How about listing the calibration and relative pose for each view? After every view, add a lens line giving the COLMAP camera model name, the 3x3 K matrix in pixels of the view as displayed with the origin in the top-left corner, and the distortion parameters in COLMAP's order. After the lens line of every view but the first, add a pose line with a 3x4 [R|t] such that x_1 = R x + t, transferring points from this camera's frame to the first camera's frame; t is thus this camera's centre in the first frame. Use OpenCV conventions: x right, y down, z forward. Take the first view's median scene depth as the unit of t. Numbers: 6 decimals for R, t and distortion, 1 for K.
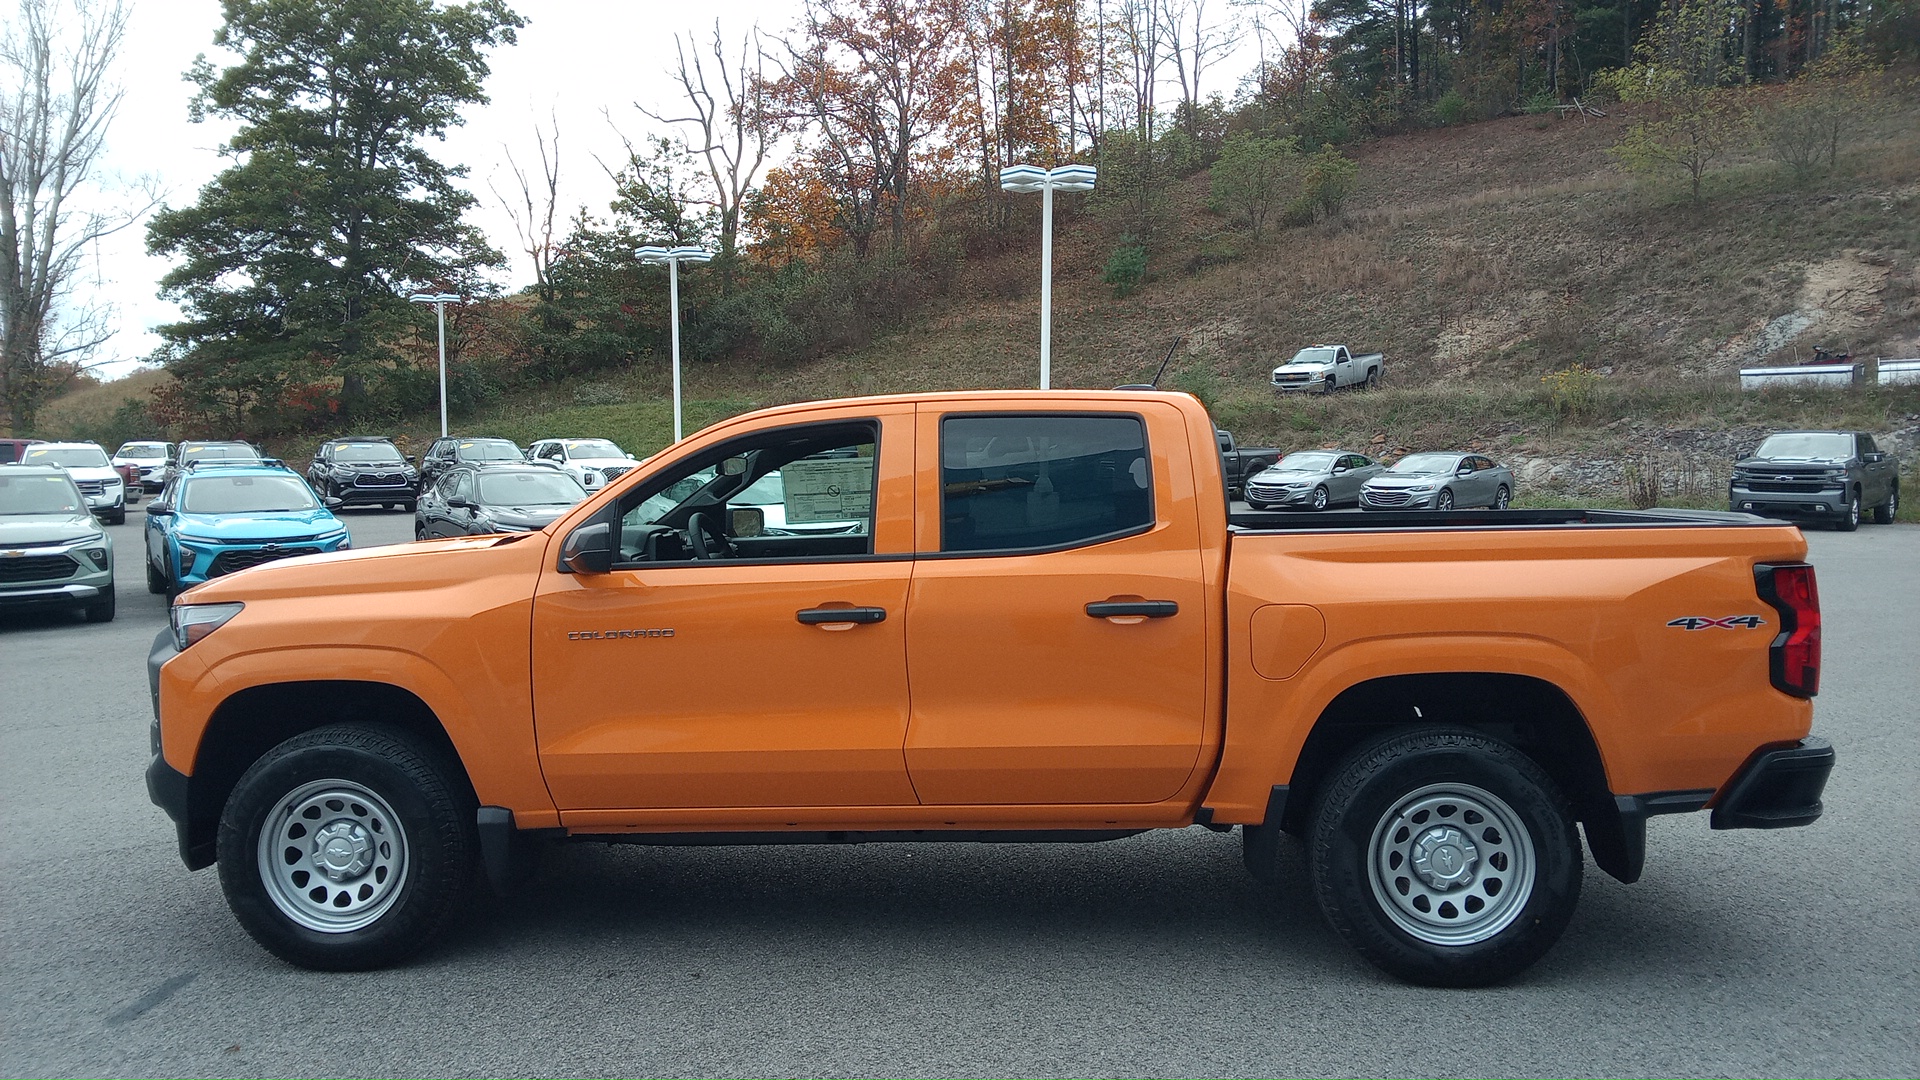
lens RADIAL K [[1403.9, 0, 970.3], [0, 1403.9, 550.5], [0, 0, 1]] dist [0.040080, -0.063378]
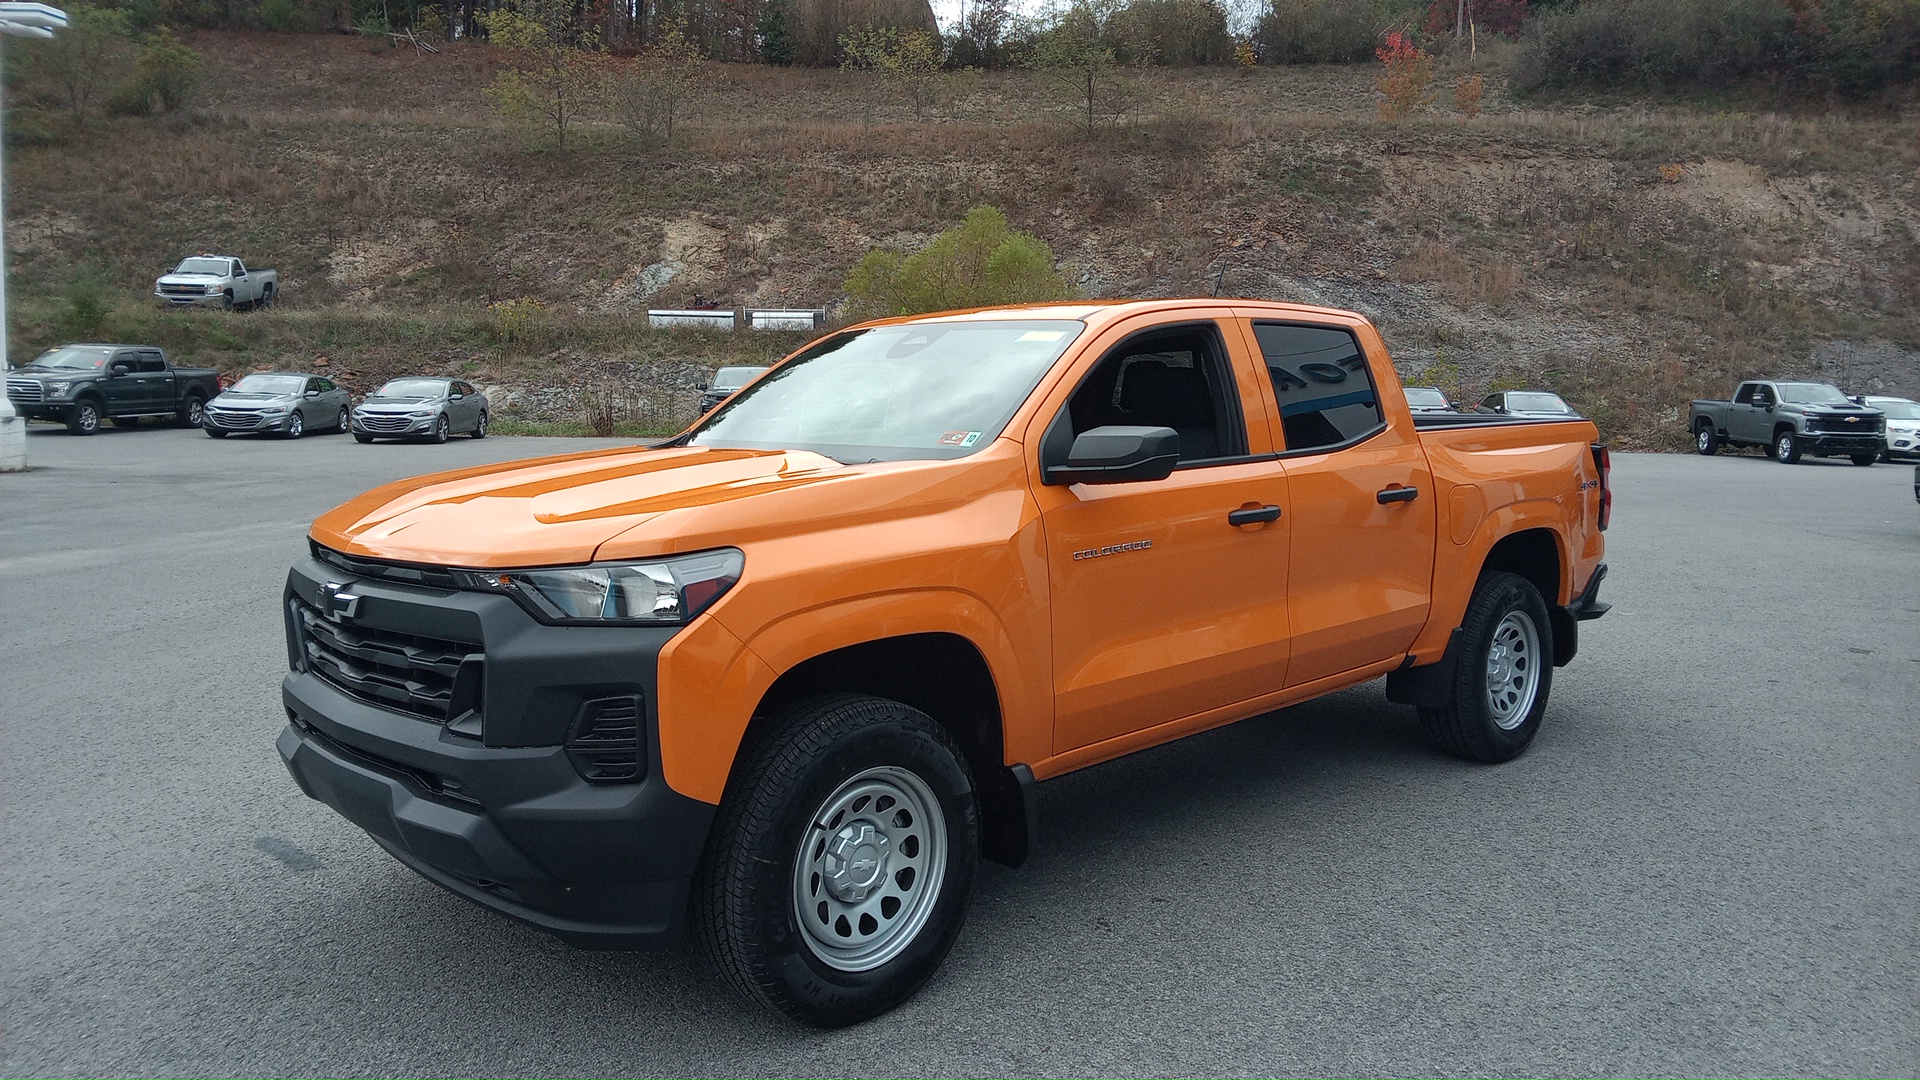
lens RADIAL K [[1403.9, 0, 911.7], [0, 1403.9, 538.9], [0, 0, 1]] dist [0.040080, -0.063378]
pose [[0.672312, -0.065613, 0.737354, -0.142361], [0.035301, 0.997773, 0.056598, -0.000483], [-0.739425, -0.012022, 0.673131, 0.068777]]
